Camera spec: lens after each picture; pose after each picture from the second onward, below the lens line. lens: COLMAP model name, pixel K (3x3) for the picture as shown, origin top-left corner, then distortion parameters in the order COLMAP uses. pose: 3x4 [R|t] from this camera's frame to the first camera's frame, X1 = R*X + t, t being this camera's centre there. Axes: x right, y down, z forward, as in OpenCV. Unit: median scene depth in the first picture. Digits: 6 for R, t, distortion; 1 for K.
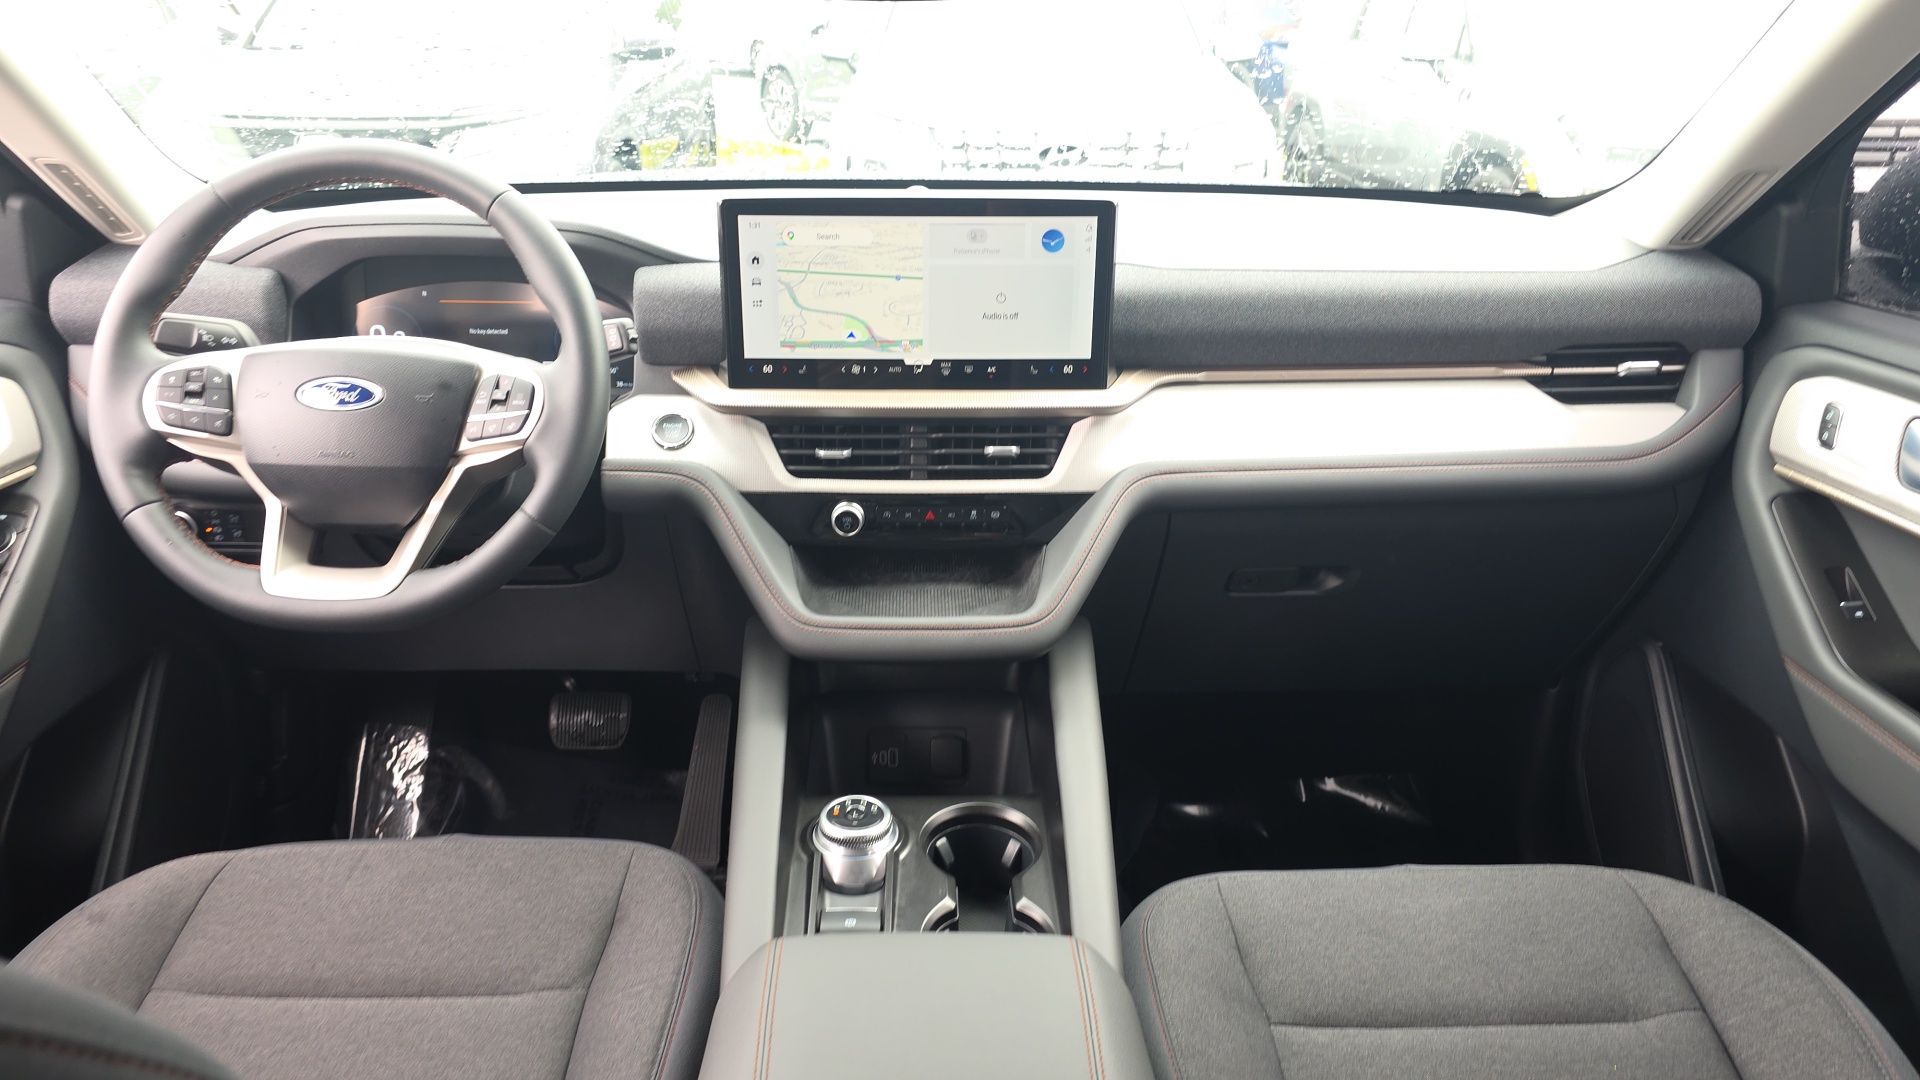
lens RADIAL K [[1267.3, 0, 934.5], [0, 1267.3, 537.8], [0, 0, 1]] dist [0.066665, -0.071424]
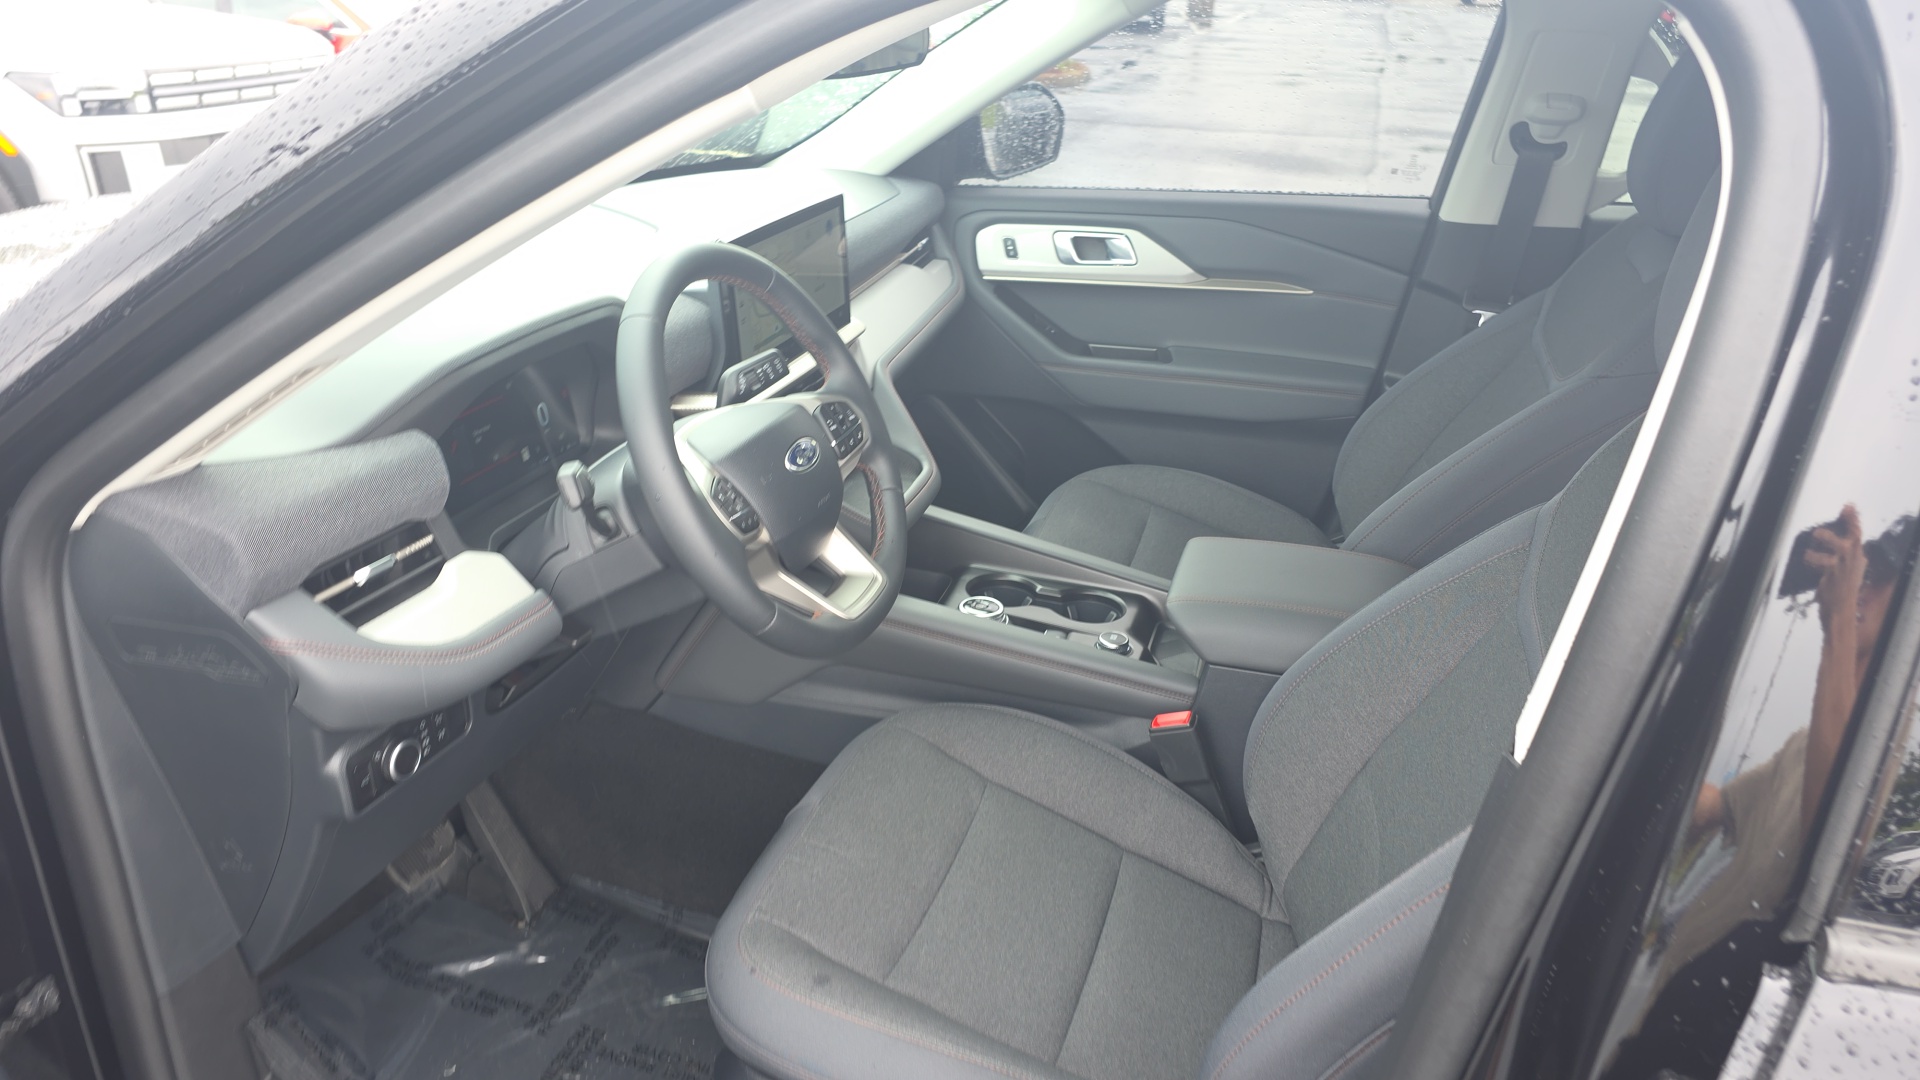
lens RADIAL K [[1302.8, 0, 960.0], [0, 1302.8, 540.0], [0, 0, 1]] dist [0.130912, -0.052093]
pose [[0.311331, -0.391614, 0.865859, -1.261056], [0.343890, 0.895818, 0.281513, -0.278802], [-0.885897, 0.210117, 0.413568, 0.321651]]
